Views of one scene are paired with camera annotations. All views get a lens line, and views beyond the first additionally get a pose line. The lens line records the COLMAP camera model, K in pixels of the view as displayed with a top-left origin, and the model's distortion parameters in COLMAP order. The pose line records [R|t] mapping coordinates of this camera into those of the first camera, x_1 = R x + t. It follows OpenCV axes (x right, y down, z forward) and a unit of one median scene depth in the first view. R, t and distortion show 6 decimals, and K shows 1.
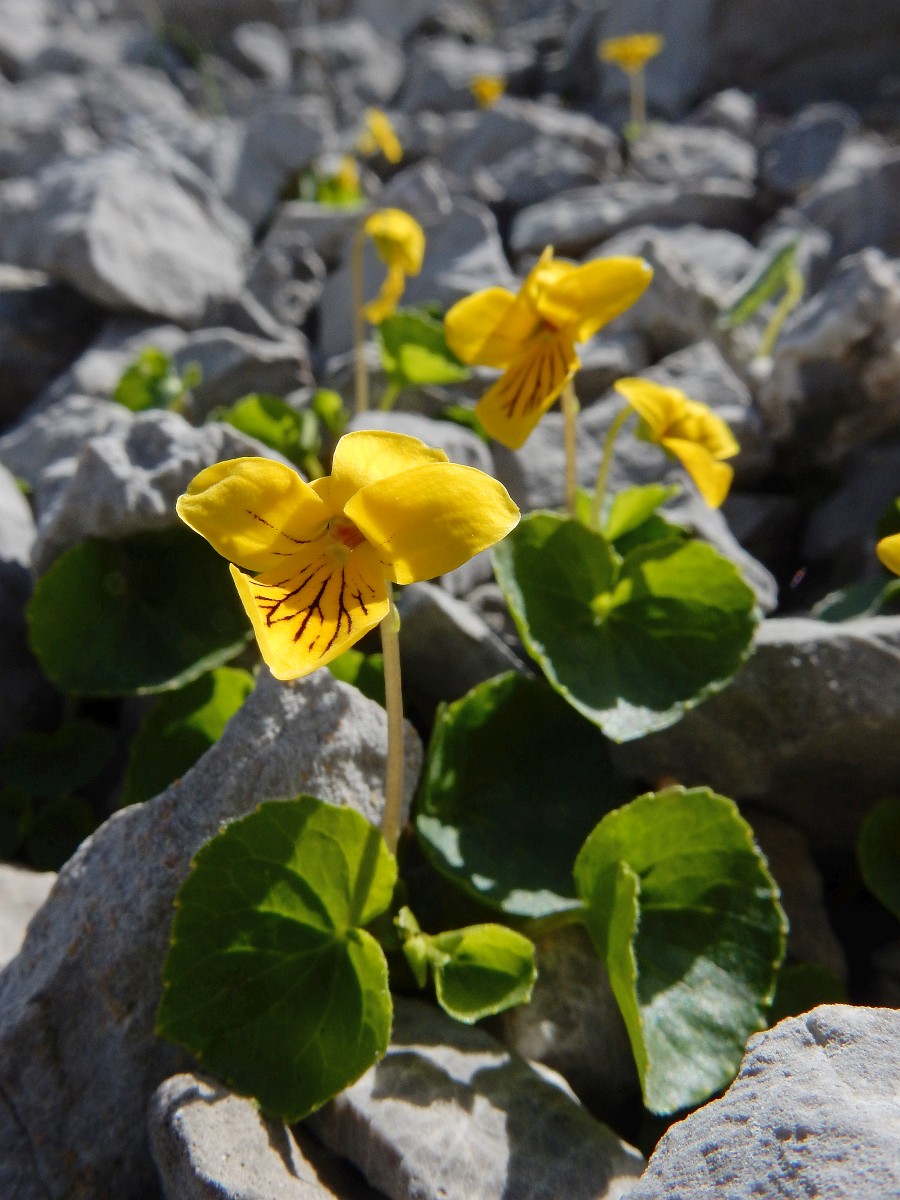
lens RADIAL K [[1054.7, 0, 452.0], [0, 1054.7, 606.1], [0, 0, 1]] dist [-0.031050, -0.033985]
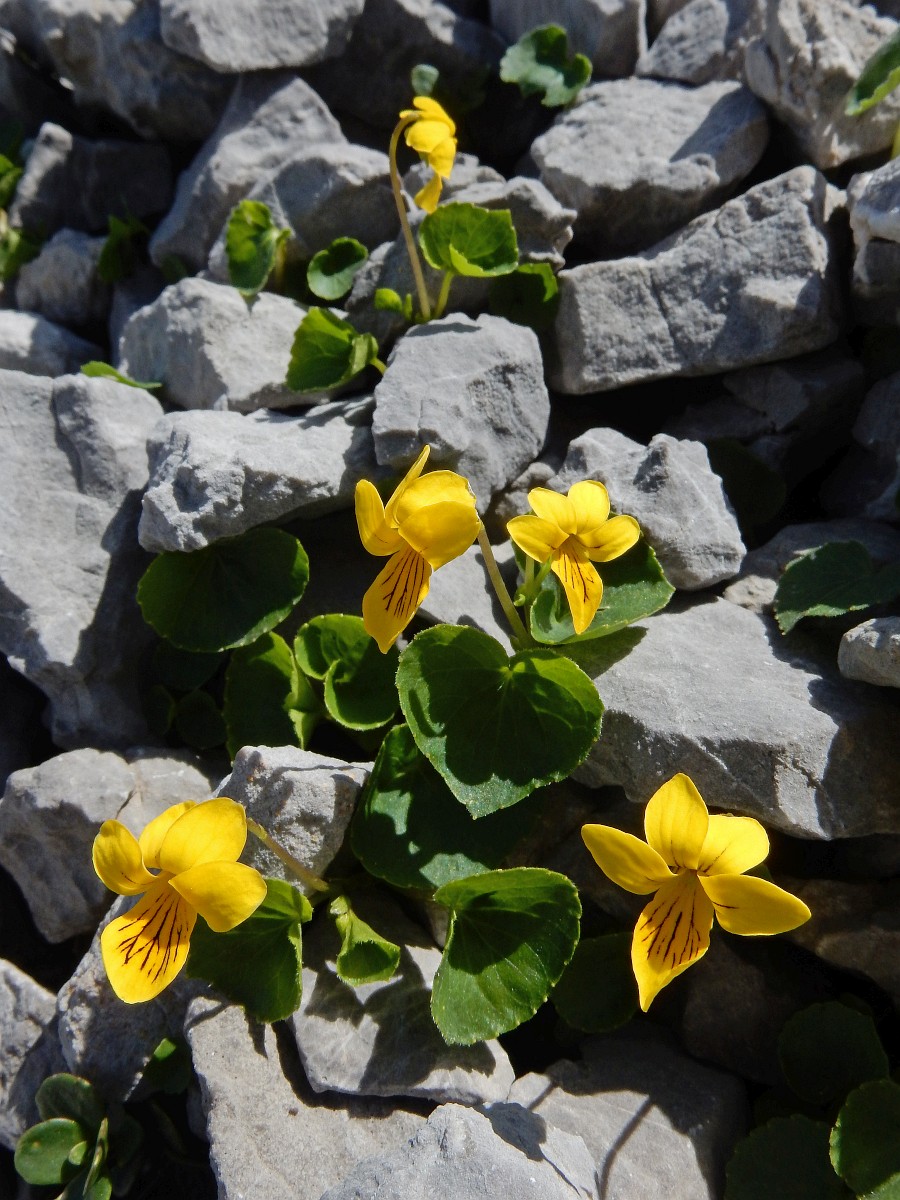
lens RADIAL K [[1054.7, 0, 466.1], [0, 1054.7, 574.7], [0, 0, 1]] dist [-0.031050, -0.033985]
pose [[0.949998, 0.091601, -0.298519, 0.646497], [0.083414, 0.846819, 0.525300, -1.078092], [0.300909, -0.523935, 0.796835, 0.028765]]
